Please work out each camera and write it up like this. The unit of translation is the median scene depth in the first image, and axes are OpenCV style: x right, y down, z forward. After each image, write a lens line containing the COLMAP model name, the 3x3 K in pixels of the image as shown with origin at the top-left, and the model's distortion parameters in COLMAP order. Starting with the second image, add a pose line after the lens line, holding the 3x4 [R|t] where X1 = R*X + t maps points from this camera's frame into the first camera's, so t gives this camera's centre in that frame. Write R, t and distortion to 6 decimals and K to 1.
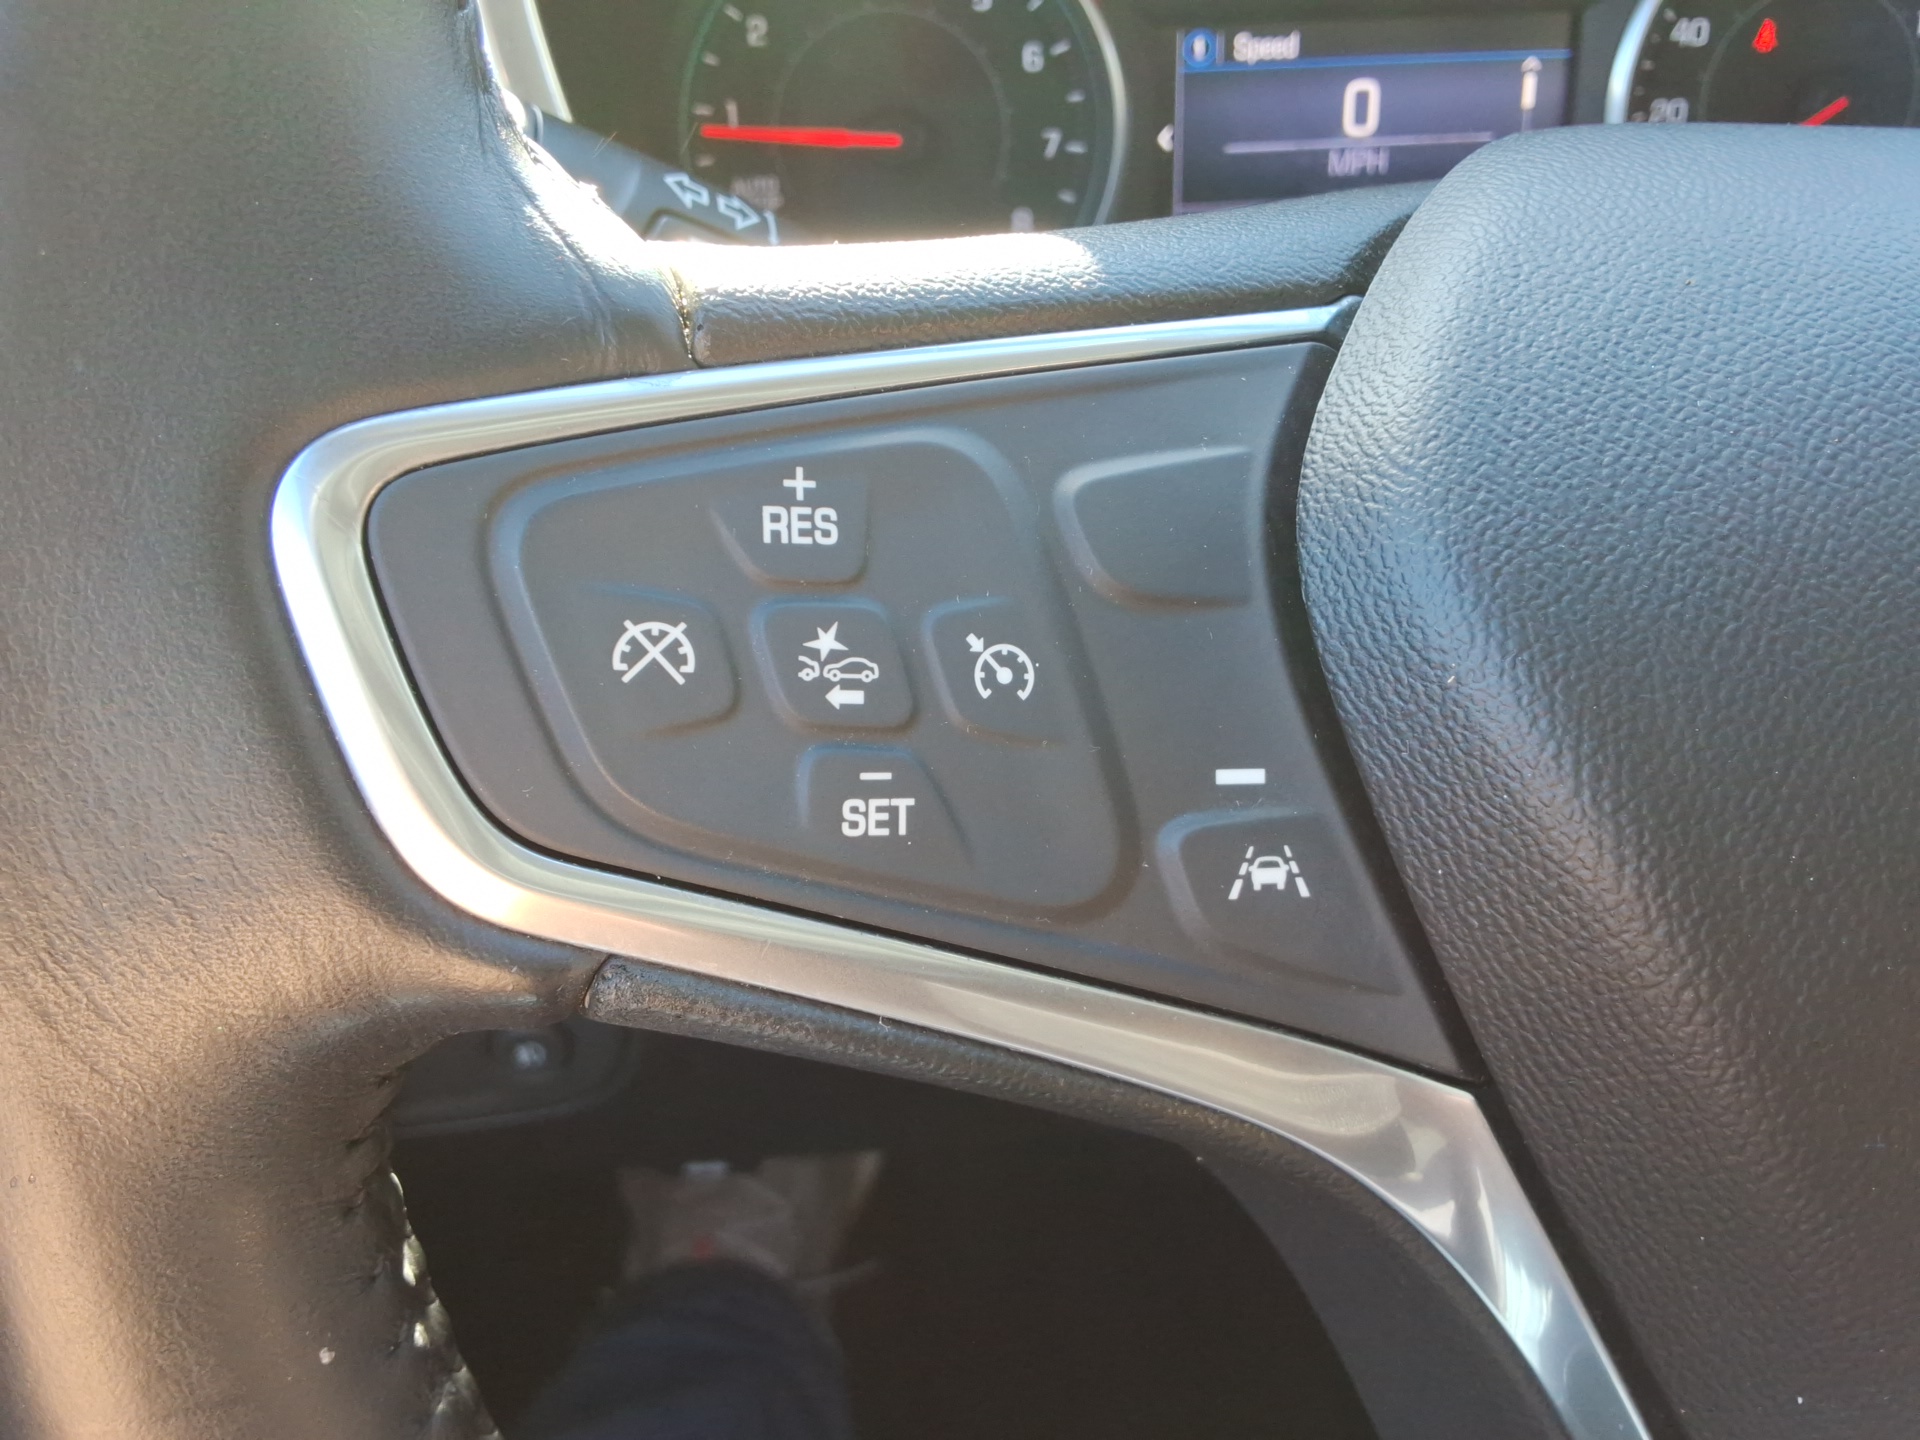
lens RADIAL K [[1561.3, 0, 972.6], [0, 1561.3, 693.3], [0, 0, 1]] dist [0.110780, -0.166062]
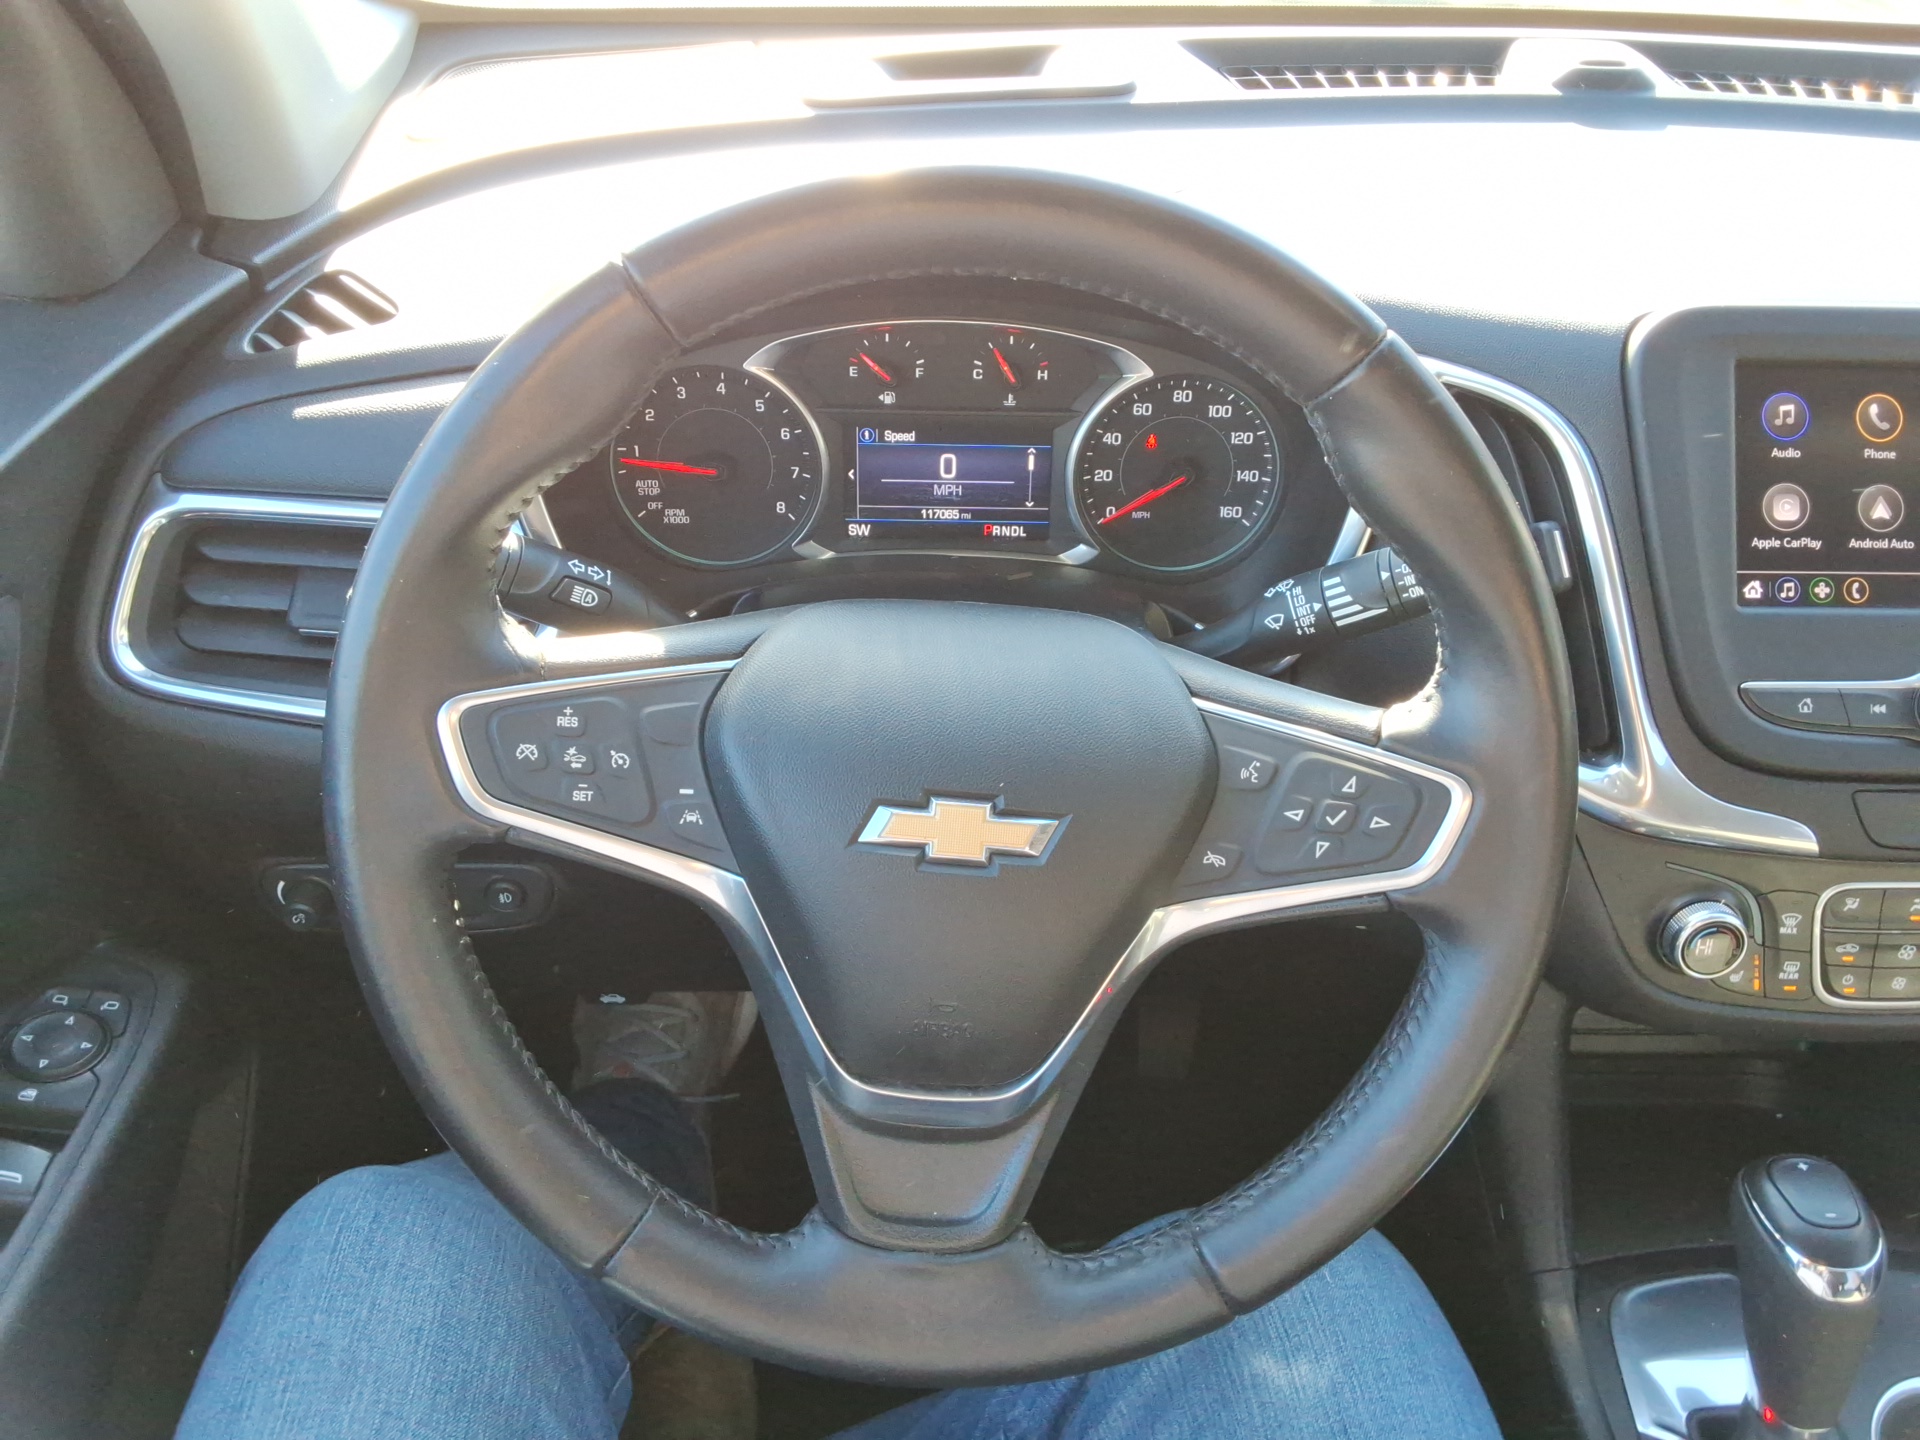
lens RADIAL K [[1530.2, 0, 961.6], [0, 1530.2, 693.2], [0, 0, 1]] dist [0.168177, -0.265866]
pose [[0.997583, 0.066328, -0.020719, 0.811639], [-0.066259, 0.997794, 0.003987, -0.219261], [0.020938, -0.002604, 0.999777, -2.443913]]
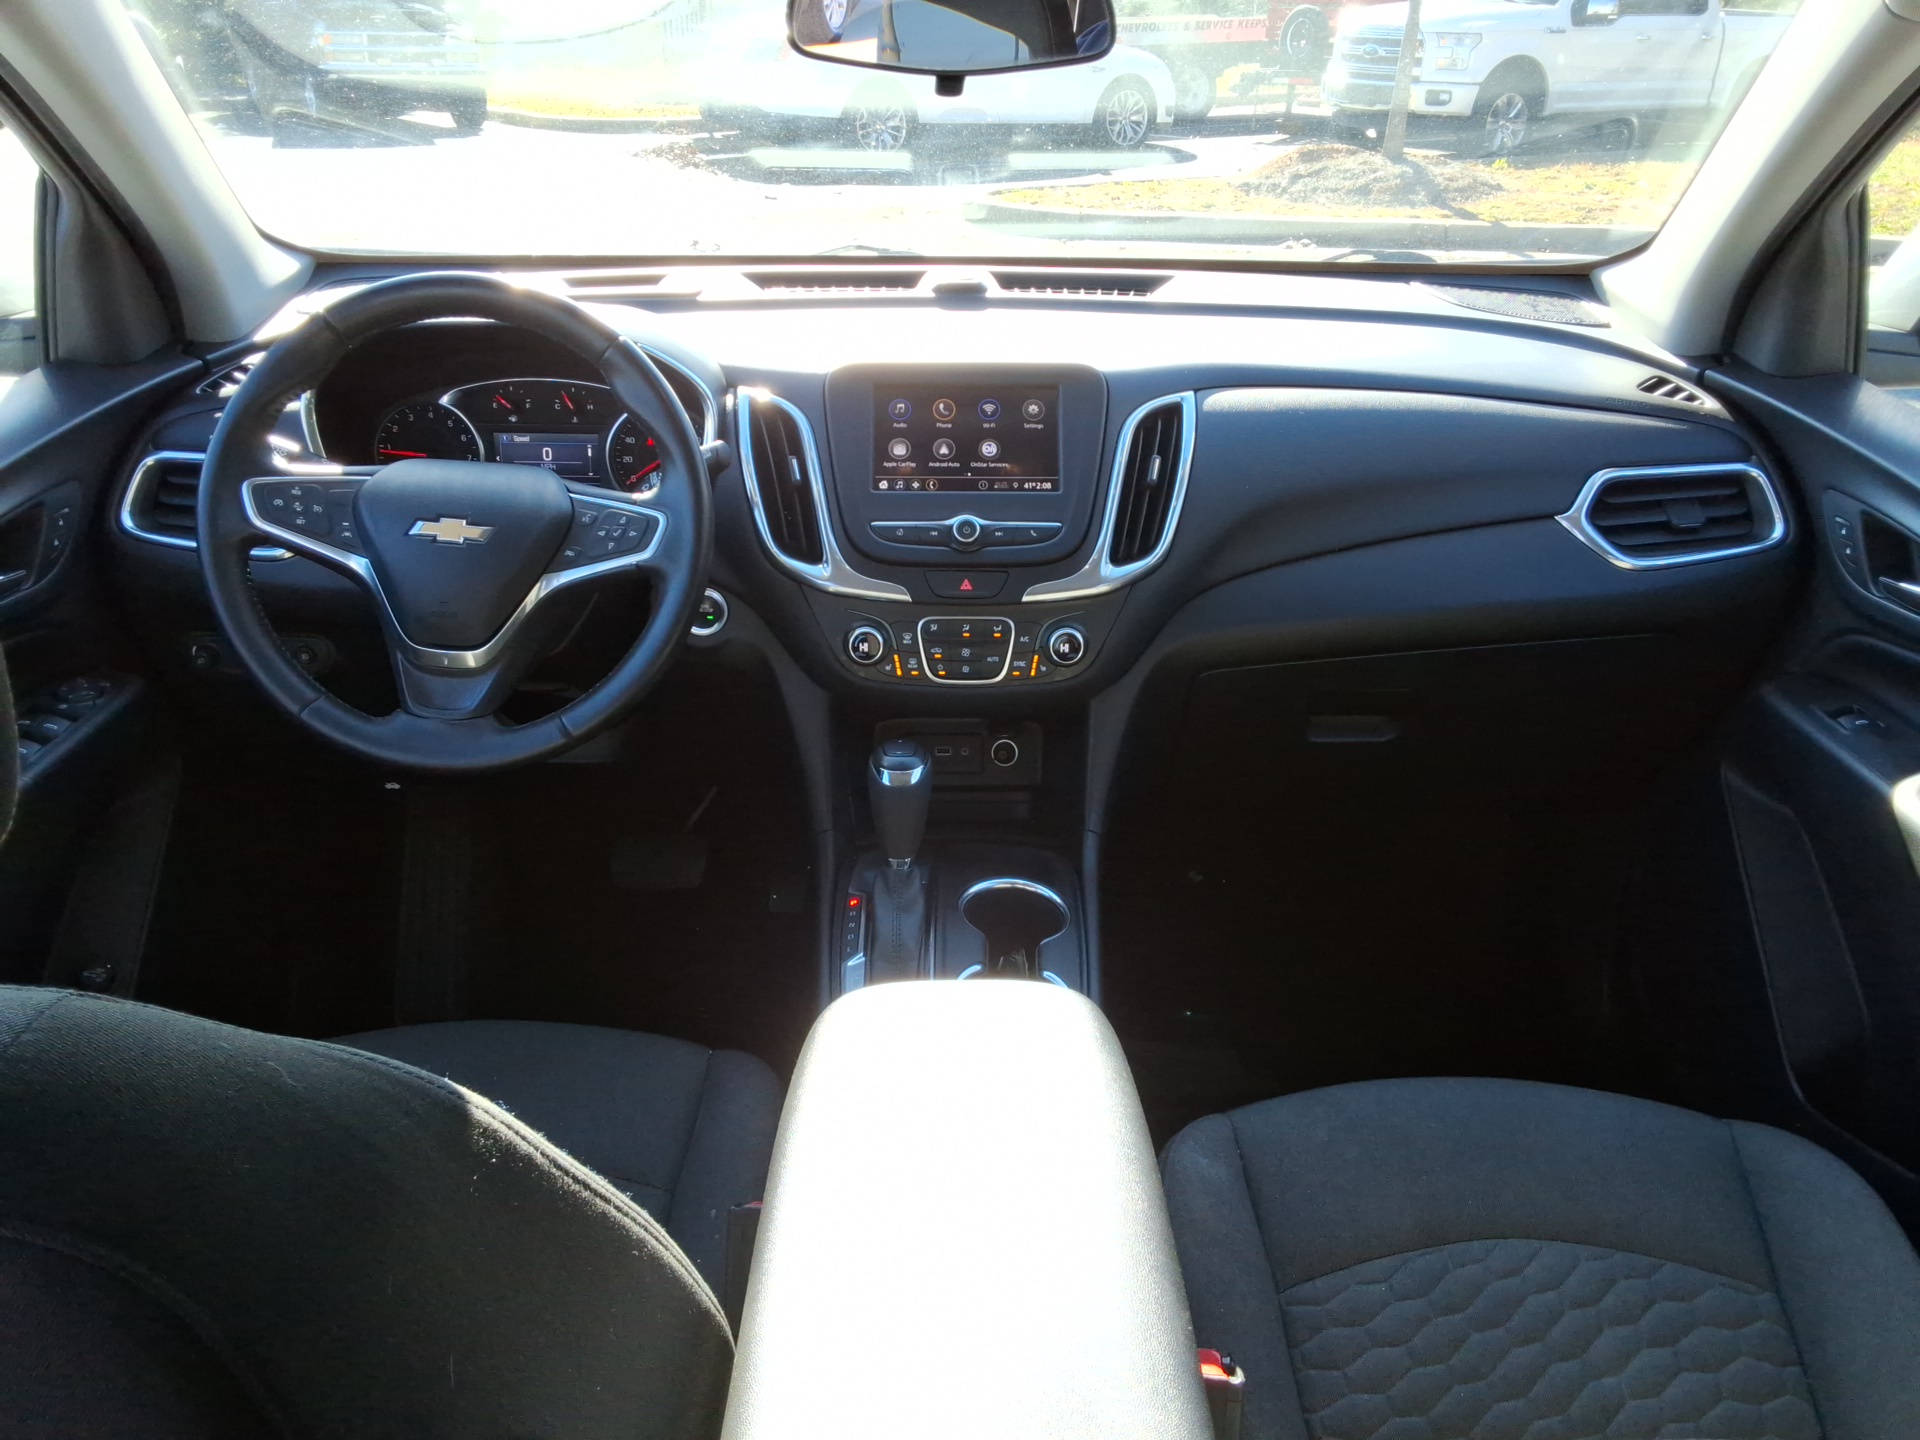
lens RADIAL K [[1561.3, 0, 972.6], [0, 1561.3, 693.3], [0, 0, 1]] dist [0.110780, -0.166062]
pose [[0.997386, 0.050732, -0.051448, 3.930613], [-0.059326, 0.981445, -0.182335, 2.253117], [0.041243, 0.184910, 0.981890, -6.991303]]
